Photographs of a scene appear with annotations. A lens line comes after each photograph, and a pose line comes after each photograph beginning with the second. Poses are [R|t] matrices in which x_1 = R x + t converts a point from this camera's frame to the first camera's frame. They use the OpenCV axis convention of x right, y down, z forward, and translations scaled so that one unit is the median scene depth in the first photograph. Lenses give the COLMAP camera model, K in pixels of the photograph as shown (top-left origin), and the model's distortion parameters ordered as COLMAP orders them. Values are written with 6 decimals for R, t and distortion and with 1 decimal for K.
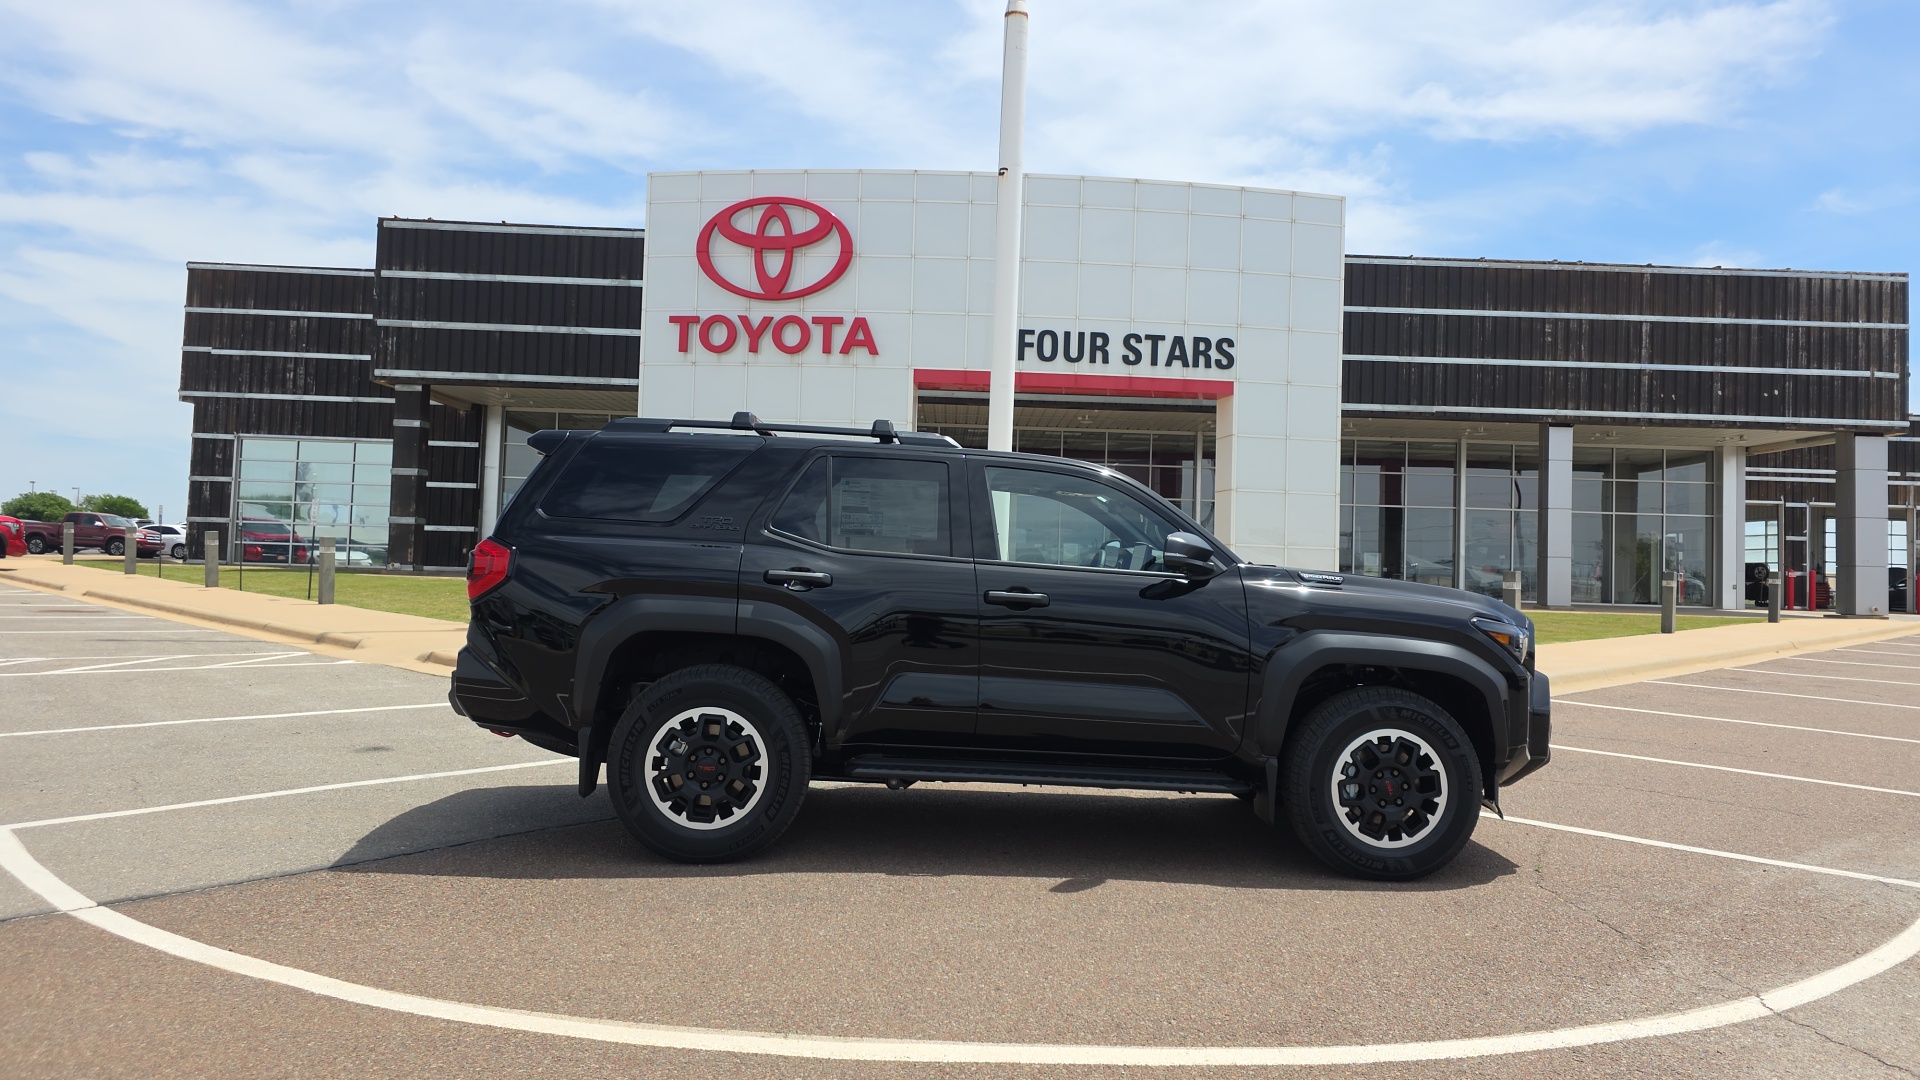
lens RADIAL K [[1292.4, 0, 982.2], [0, 1292.4, 556.9], [0, 0, 1]] dist [0.057870, -0.061705]
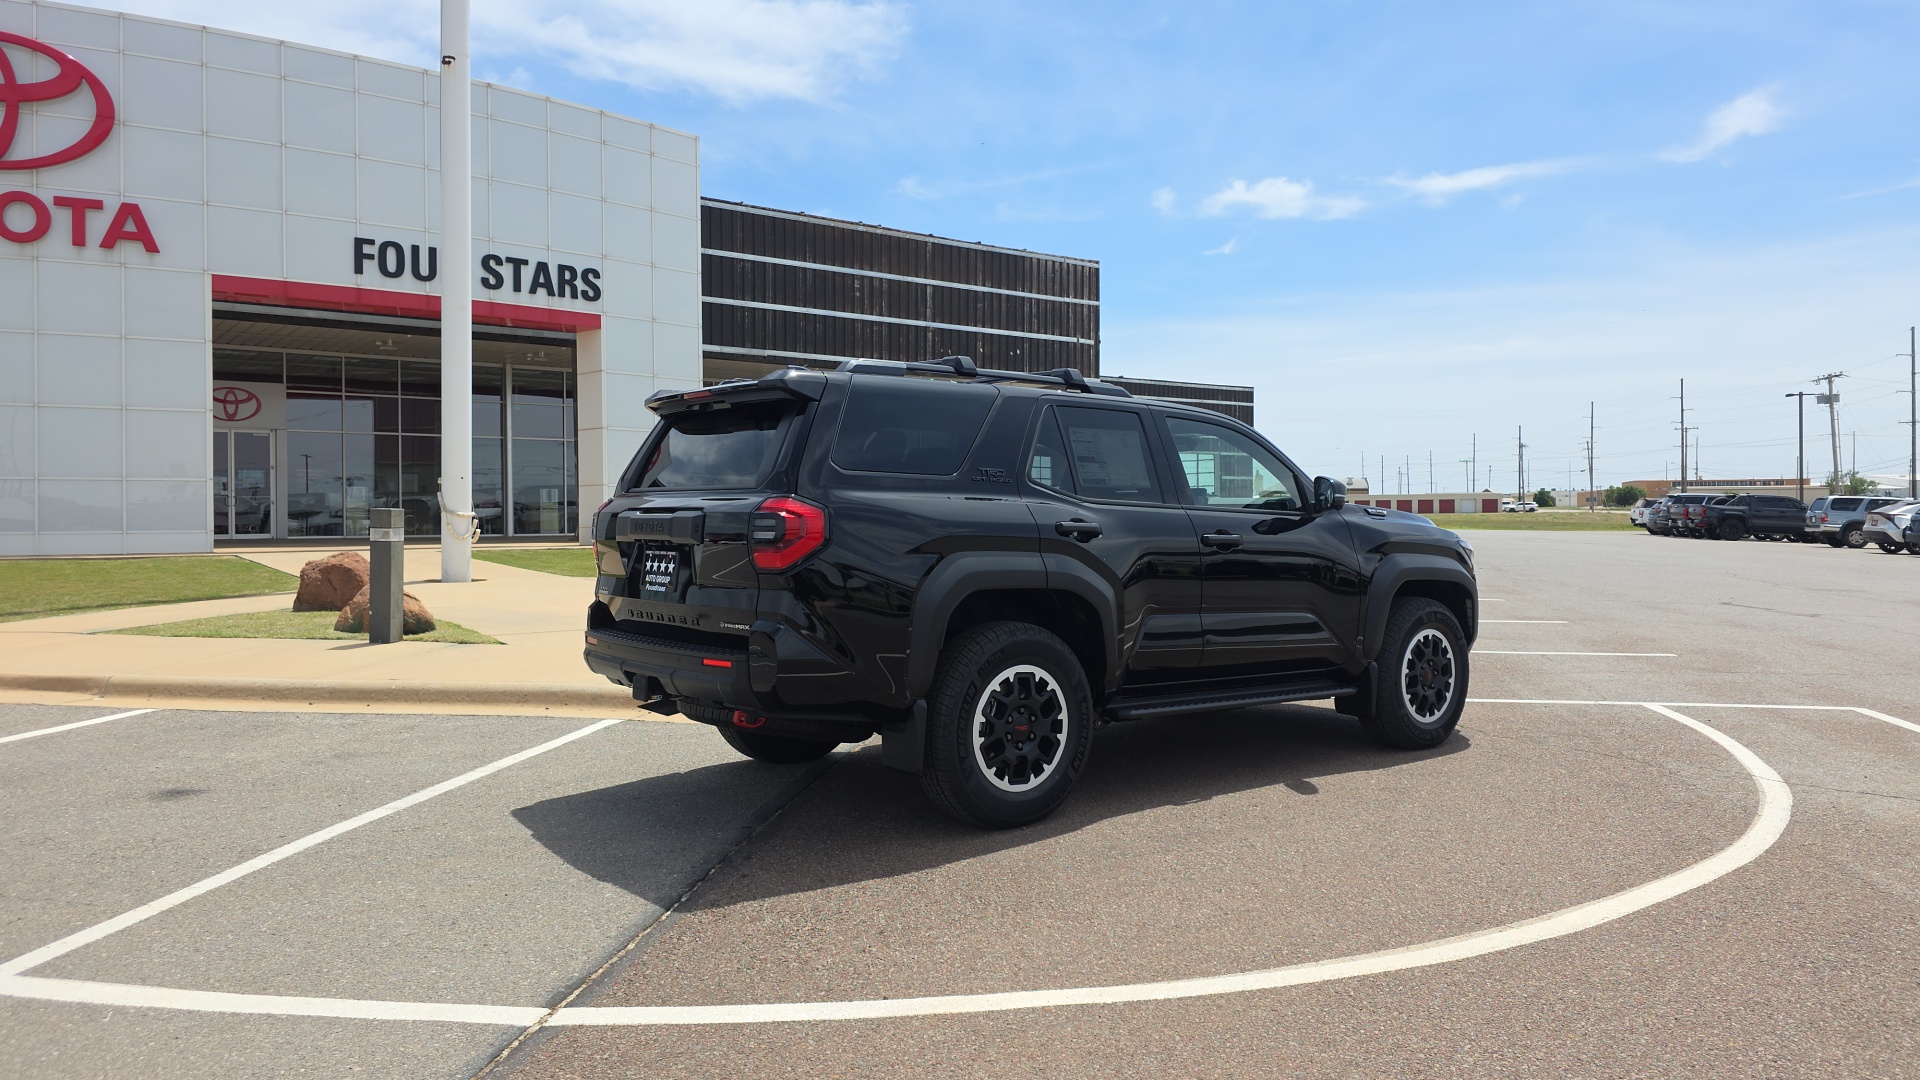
lens RADIAL K [[1292.4, 0, 984.4], [0, 1292.4, 543.7], [0, 0, 1]] dist [0.057870, -0.061705]
pose [[0.806005, -0.045125, 0.590186, -0.155778], [0.022021, 0.998686, 0.046285, -0.003768], [-0.591499, -0.024309, 0.805939, 0.047793]]
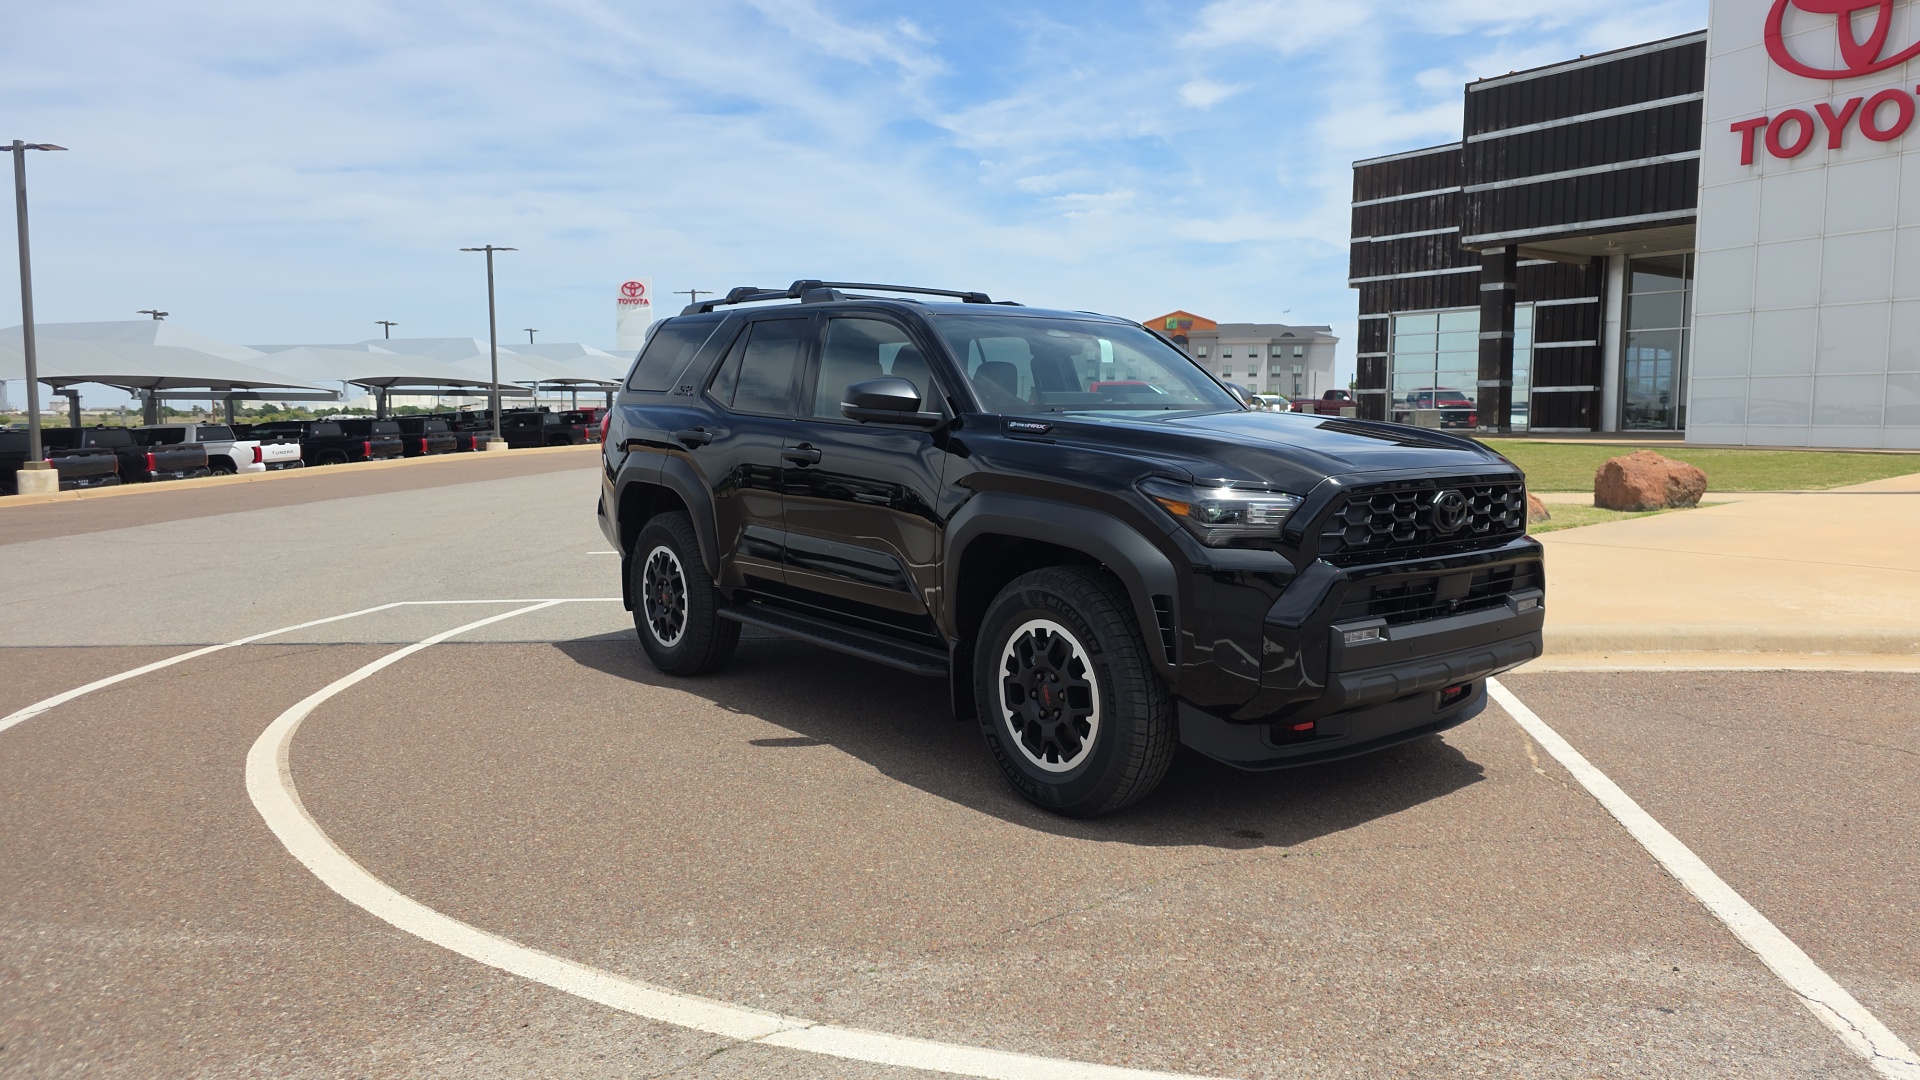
lens RADIAL K [[1292.4, 0, 1011.6], [0, 1292.4, 553.4], [0, 0, 1]] dist [0.057870, -0.061705]
pose [[0.599350, 0.054644, -0.798620, 0.181950], [0.026593, 0.995757, 0.088091, 0.005153], [0.800045, -0.074035, 0.595354, 0.107004]]
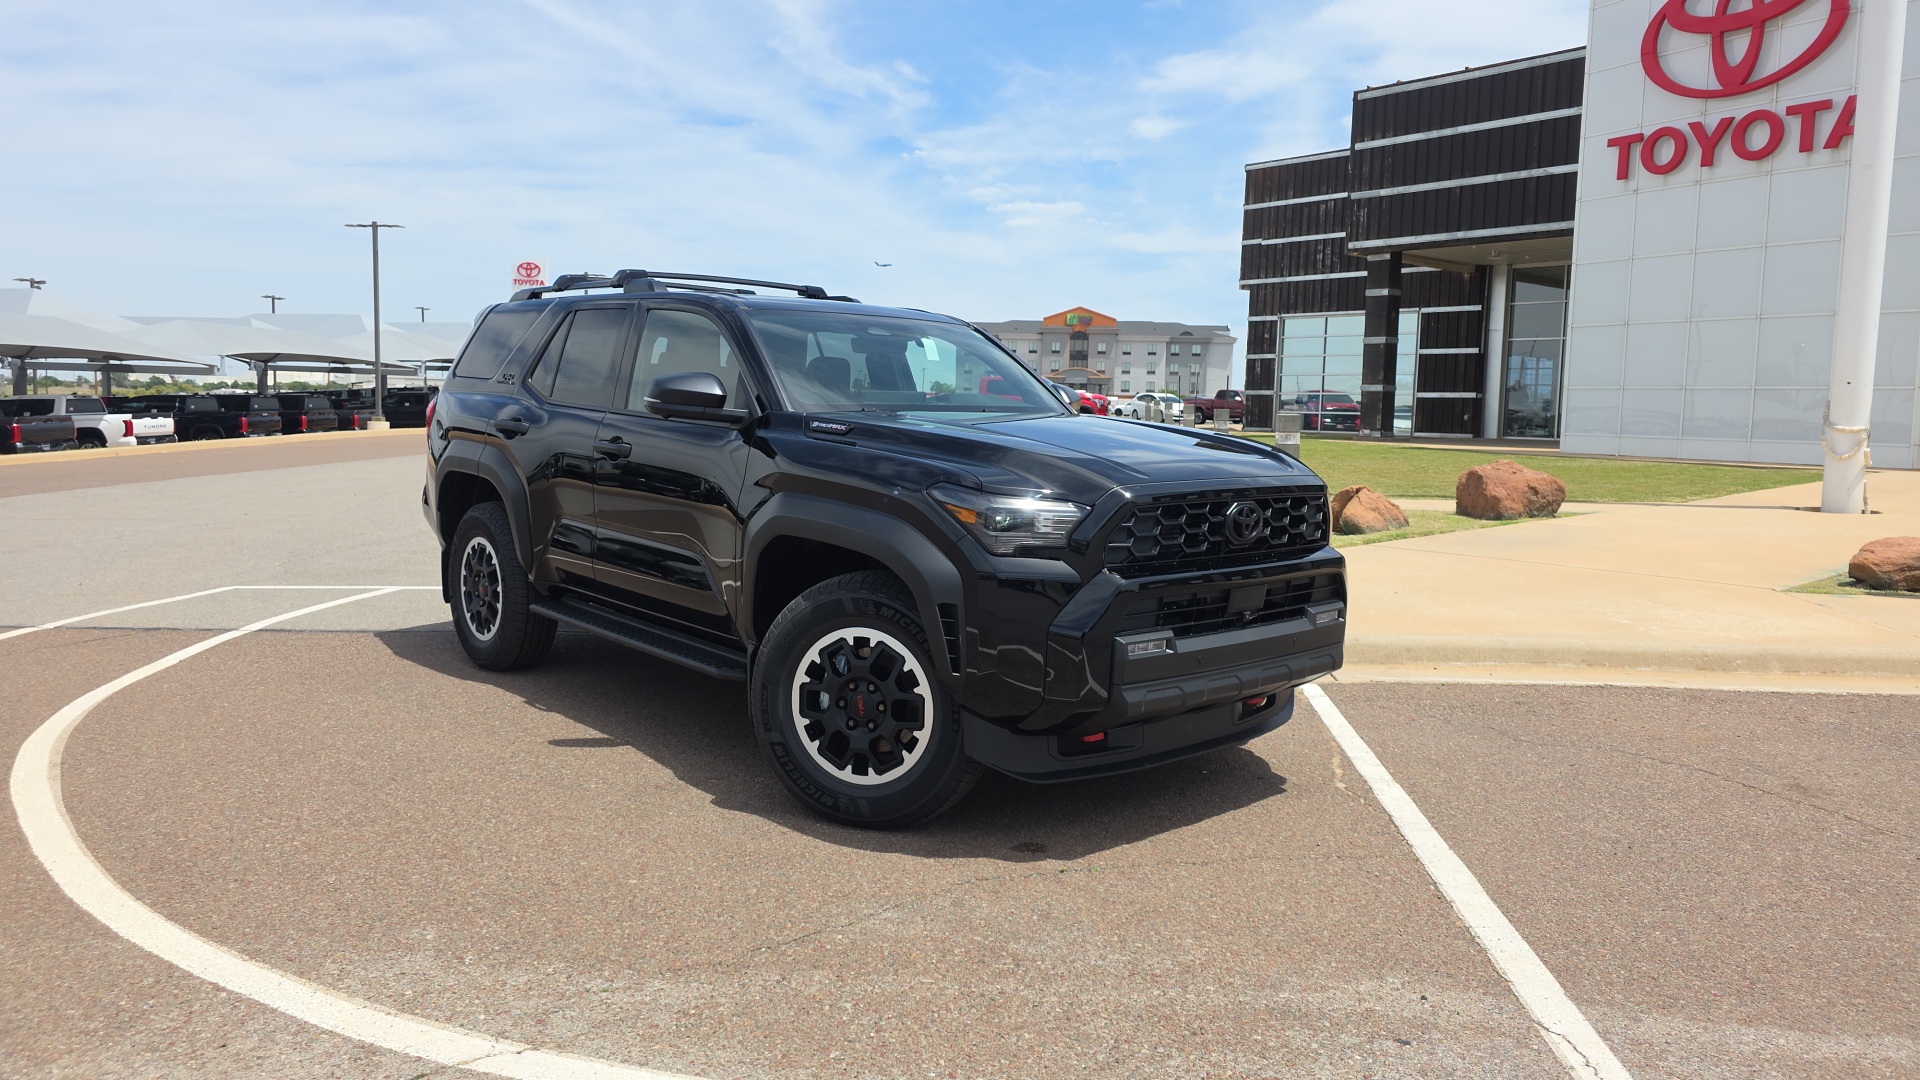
lens RADIAL K [[1292.4, 0, 953.2], [0, 1292.4, 527.3], [0, 0, 1]] dist [0.057870, -0.061705]
pose [[0.620172, 0.058035, -0.782316, 0.187767], [0.002300, 0.997121, 0.075794, 0.003987], [0.784462, -0.048804, 0.618253, 0.119234]]
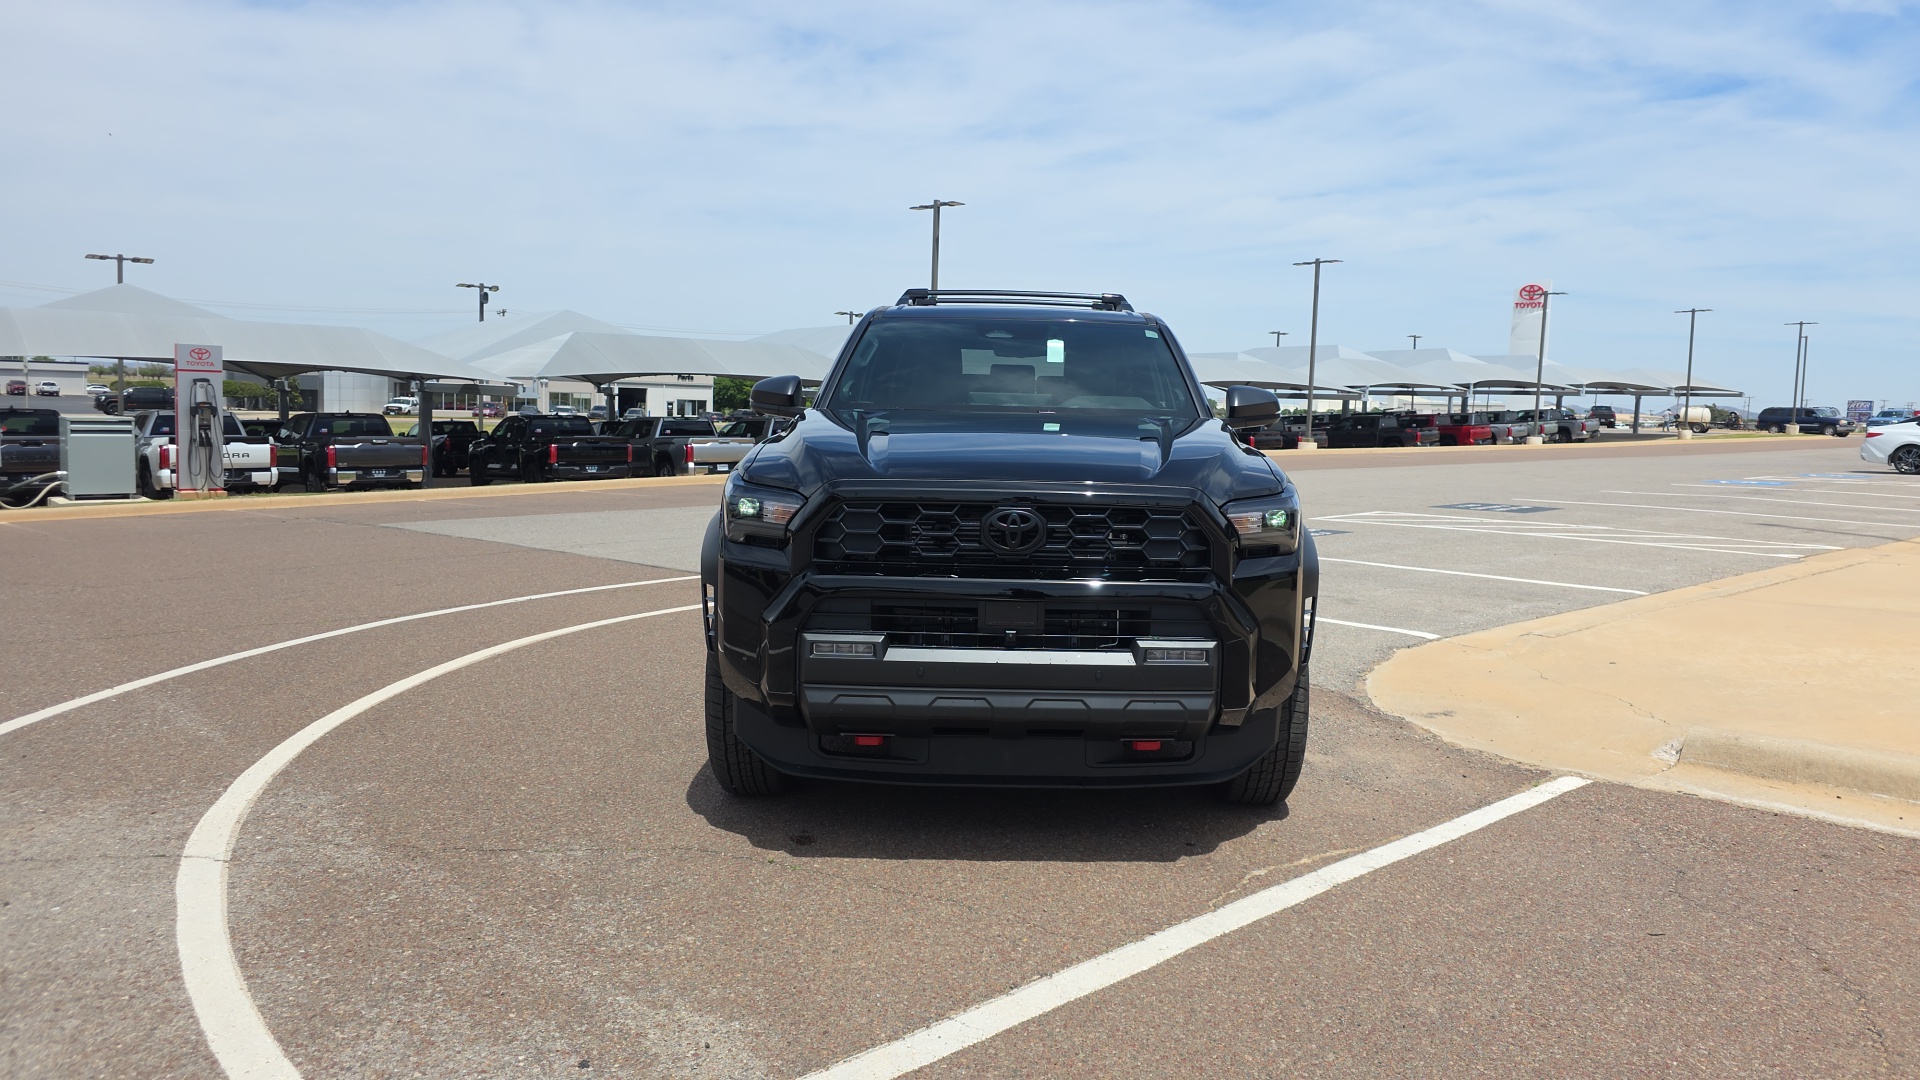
lens RADIAL K [[1292.4, 0, 1026.5], [0, 1292.4, 524.5], [0, 0, 1]] dist [0.057870, -0.061705]
pose [[-0.043316, 0.058747, -0.997333, 0.223289], [-0.018572, 0.998050, 0.059596, 0.006410], [0.998889, 0.021104, -0.042141, 0.243533]]
